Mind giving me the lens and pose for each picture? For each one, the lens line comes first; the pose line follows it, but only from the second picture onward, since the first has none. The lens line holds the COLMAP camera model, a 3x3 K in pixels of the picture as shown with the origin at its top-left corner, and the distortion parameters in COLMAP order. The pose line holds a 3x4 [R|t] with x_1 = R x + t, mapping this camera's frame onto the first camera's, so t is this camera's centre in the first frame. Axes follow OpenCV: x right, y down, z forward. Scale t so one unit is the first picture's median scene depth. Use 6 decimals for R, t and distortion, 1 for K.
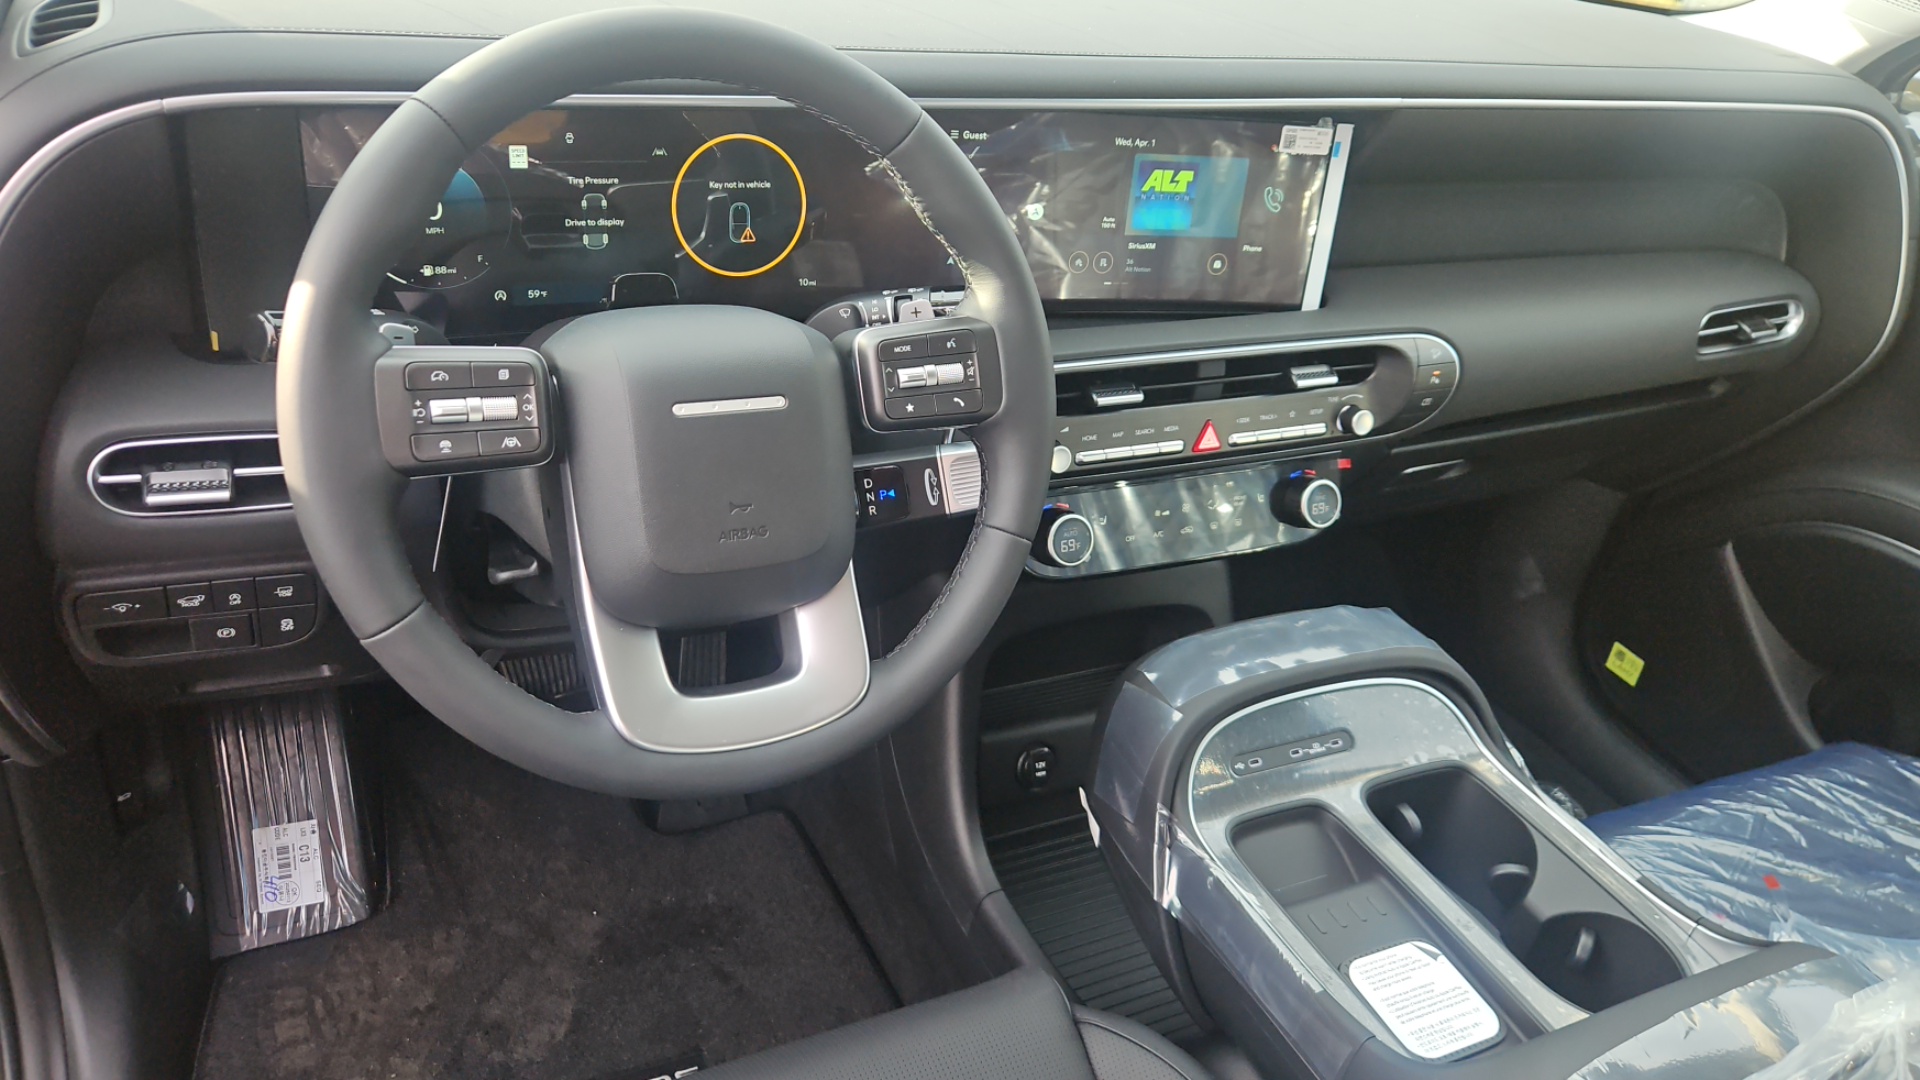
lens RADIAL K [[1420.8, 0, 949.5], [0, 1420.8, 555.0], [0, 0, 1]] dist [0.067129, -0.030446]
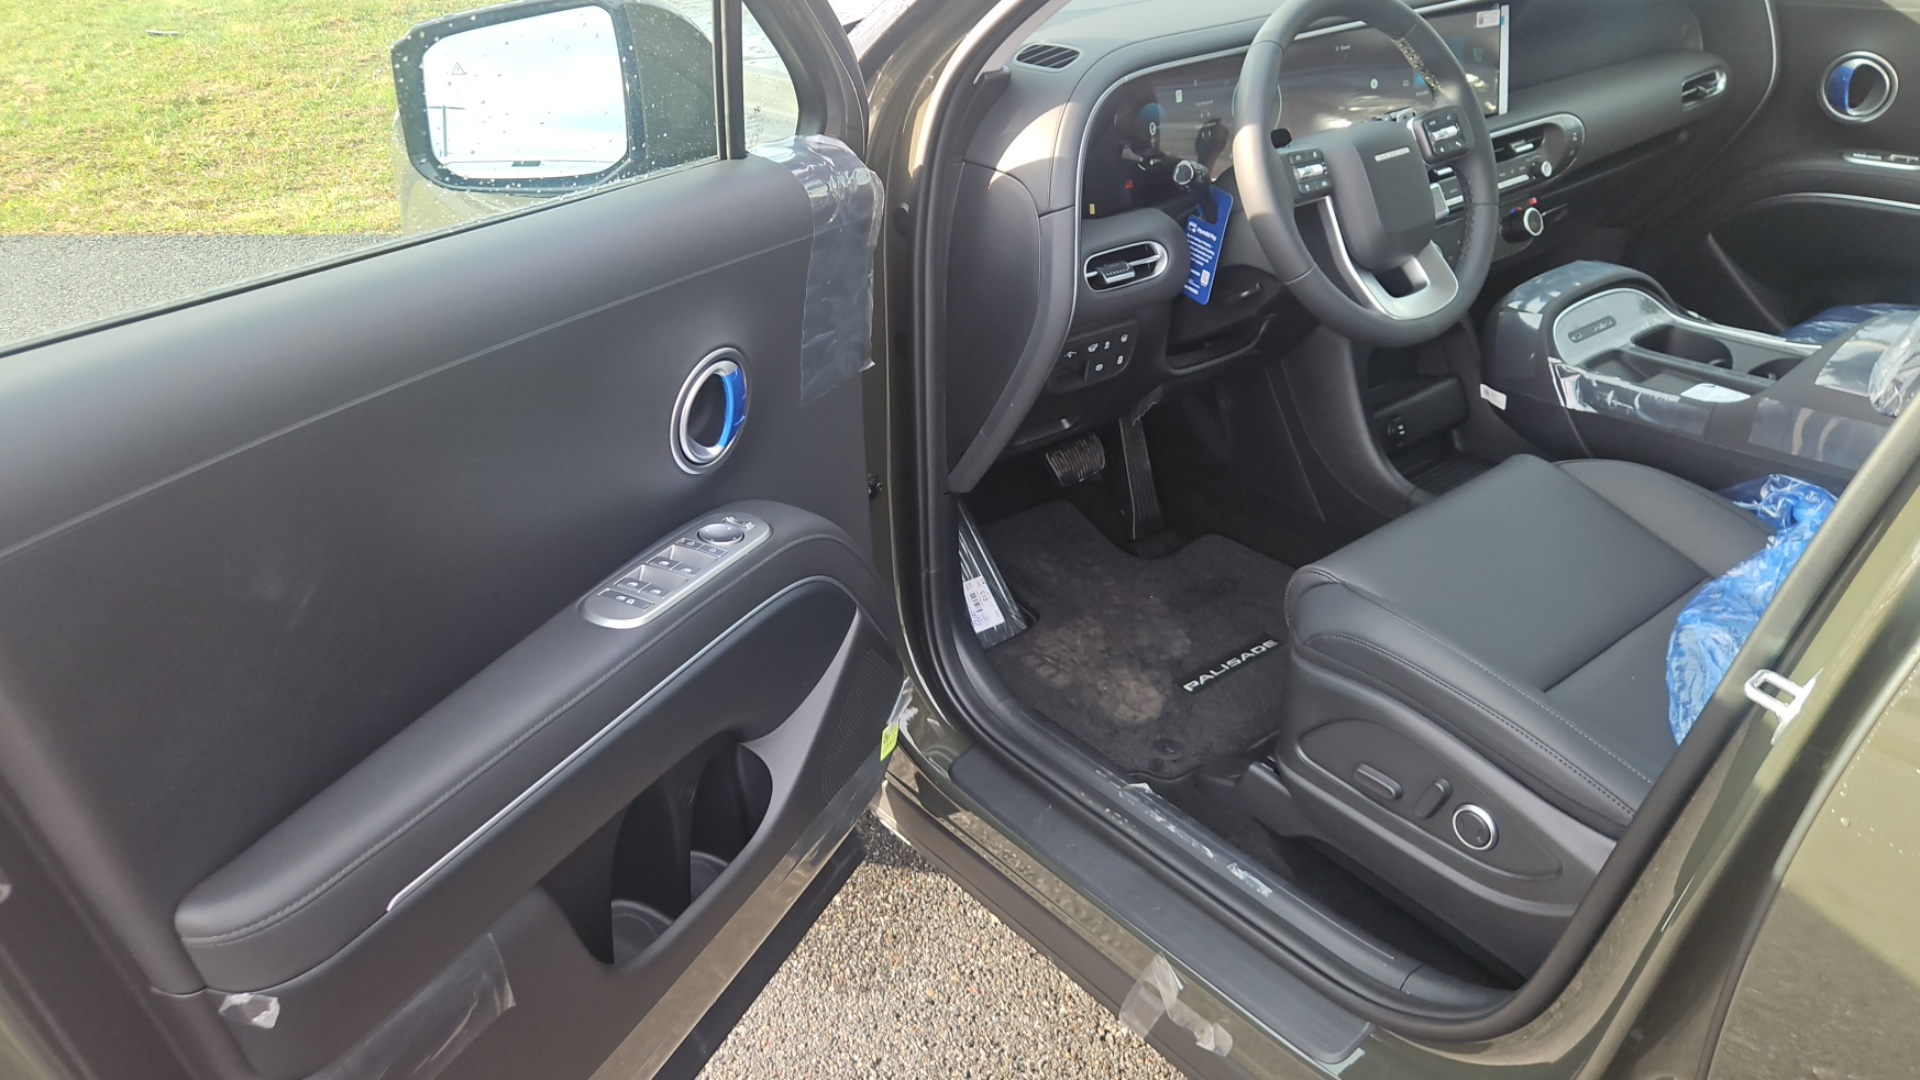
lens RADIAL K [[1406.9, 0, 933.2], [0, 1406.9, 542.2], [0, 0, 1]] dist [0.065782, -0.061827]
pose [[0.960896, -0.255256, 0.107349, -0.769402], [0.261474, 0.964003, -0.048272, 0.245848], [-0.091163, 0.074453, 0.993049, -0.660786]]
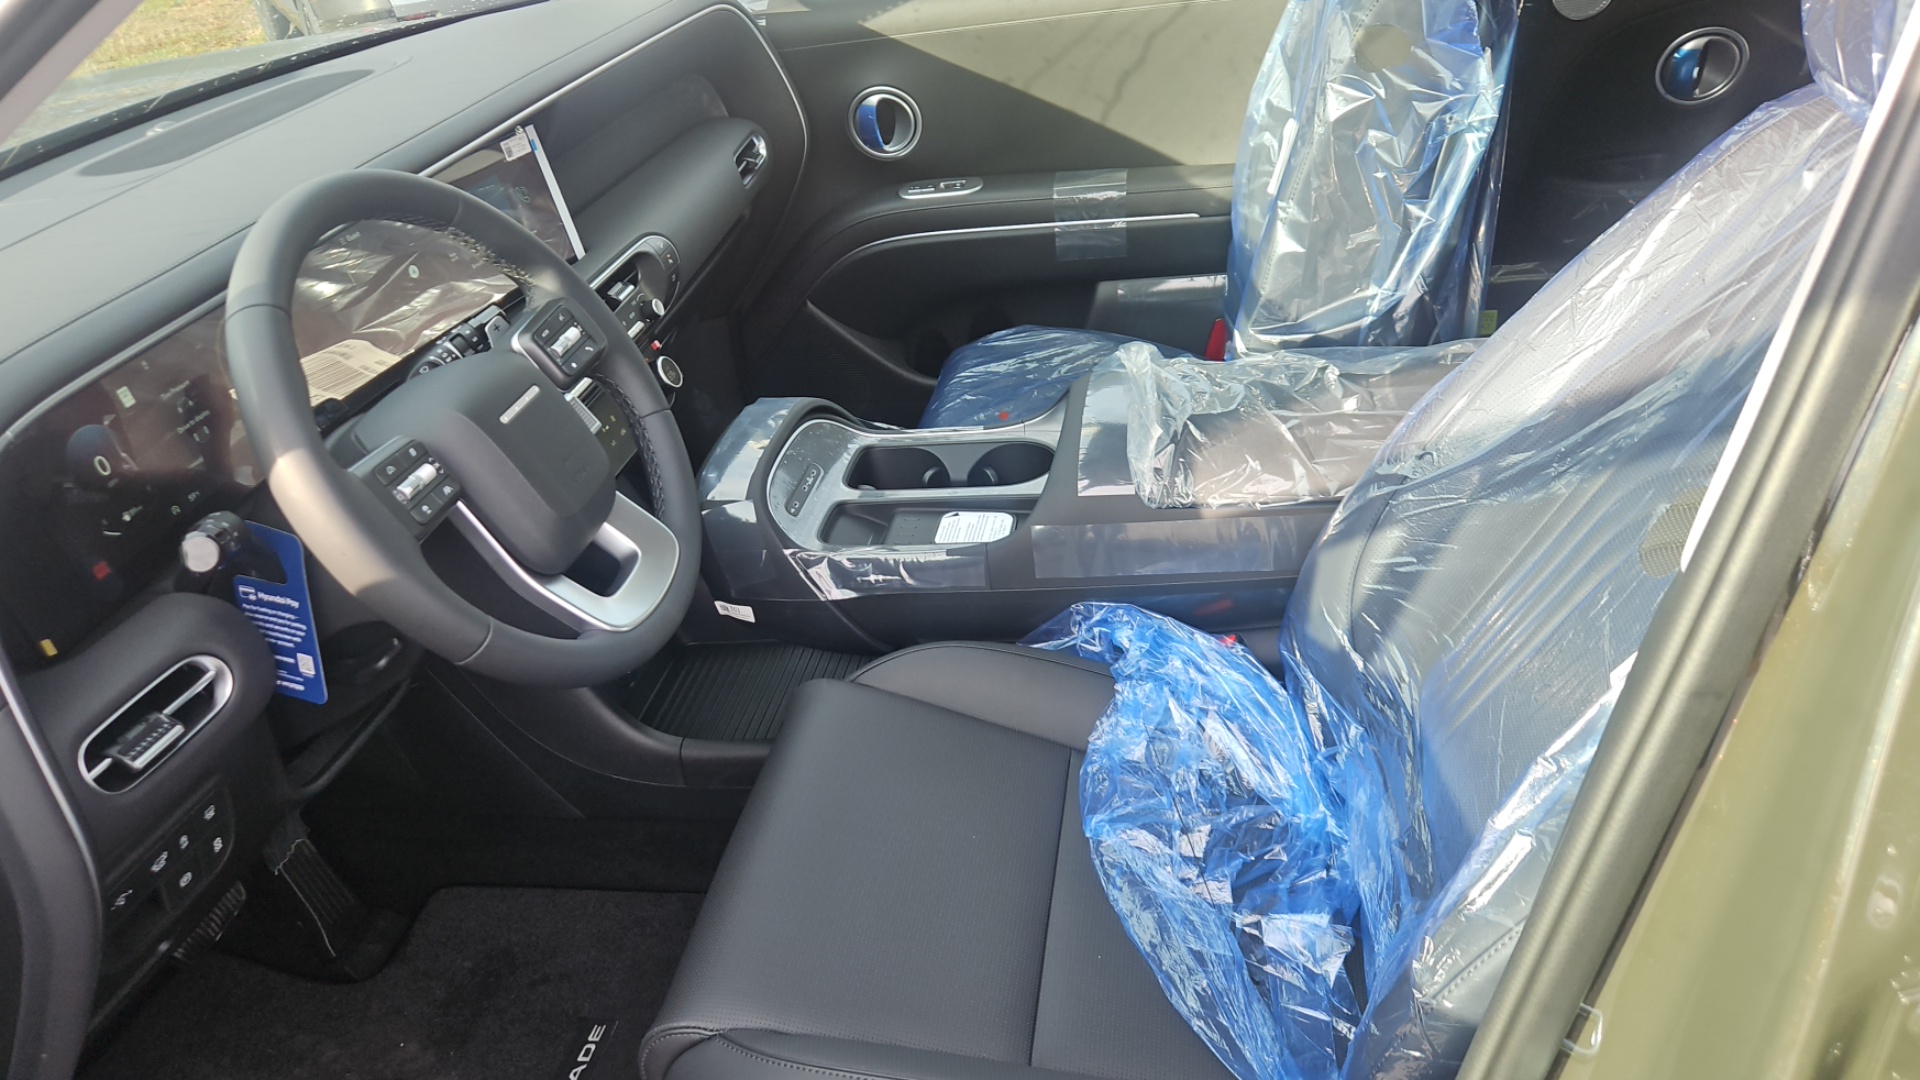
lens RADIAL K [[1406.9, 0, 933.2], [0, 1406.9, 542.2], [0, 0, 1]] dist [0.065782, -0.061827]
pose [[0.569404, -0.571910, 0.590506, -0.529800], [0.593973, 0.782824, 0.185424, -0.008796], [-0.568309, 0.245164, 0.785443, -0.195932]]
